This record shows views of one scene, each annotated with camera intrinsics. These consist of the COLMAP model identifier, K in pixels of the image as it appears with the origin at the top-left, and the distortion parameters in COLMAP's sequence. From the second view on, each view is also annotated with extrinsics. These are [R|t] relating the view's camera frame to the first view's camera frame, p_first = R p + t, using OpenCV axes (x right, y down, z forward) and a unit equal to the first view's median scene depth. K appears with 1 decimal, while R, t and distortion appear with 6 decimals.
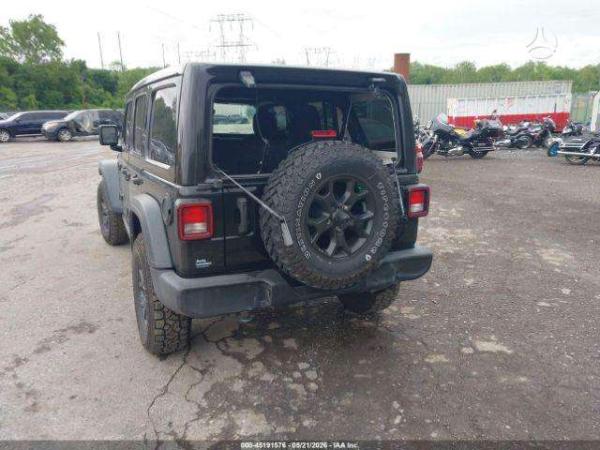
lens RADIAL K [[479.5, 0, 300.0], [0, 479.5, 225.0], [0, 0, 1]] dist [0.052542, -0.061269]
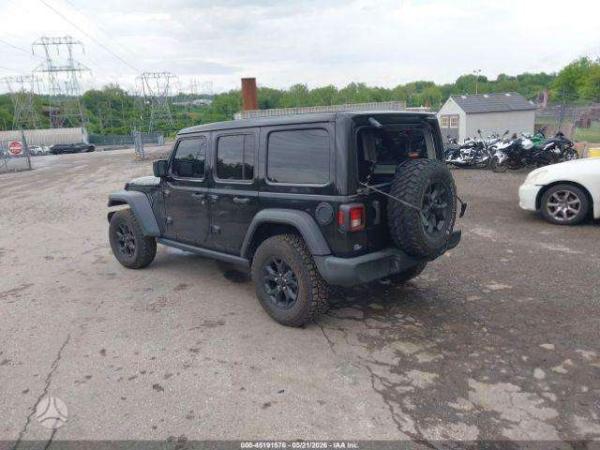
lens RADIAL K [[479.5, 0, 300.0], [0, 479.5, 225.0], [0, 0, 1]] dist [0.052542, -0.061269]
pose [[0.946750, -0.105117, 0.304326, -0.628587], [0.117791, 0.992760, -0.023534, 0.020635], [-0.299649, 0.058128, 0.952277, -0.271142]]
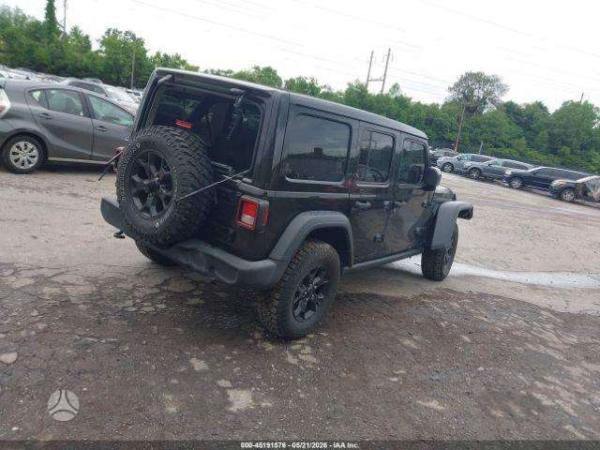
lens RADIAL K [[479.5, 0, 300.0], [0, 479.5, 225.0], [0, 0, 1]] dist [0.052542, -0.061269]
pose [[0.399514, 0.274066, -0.874801, 1.085923], [-0.386501, 0.915663, 0.110355, -0.165558], [0.831267, 0.294023, 0.471747, 0.580876]]
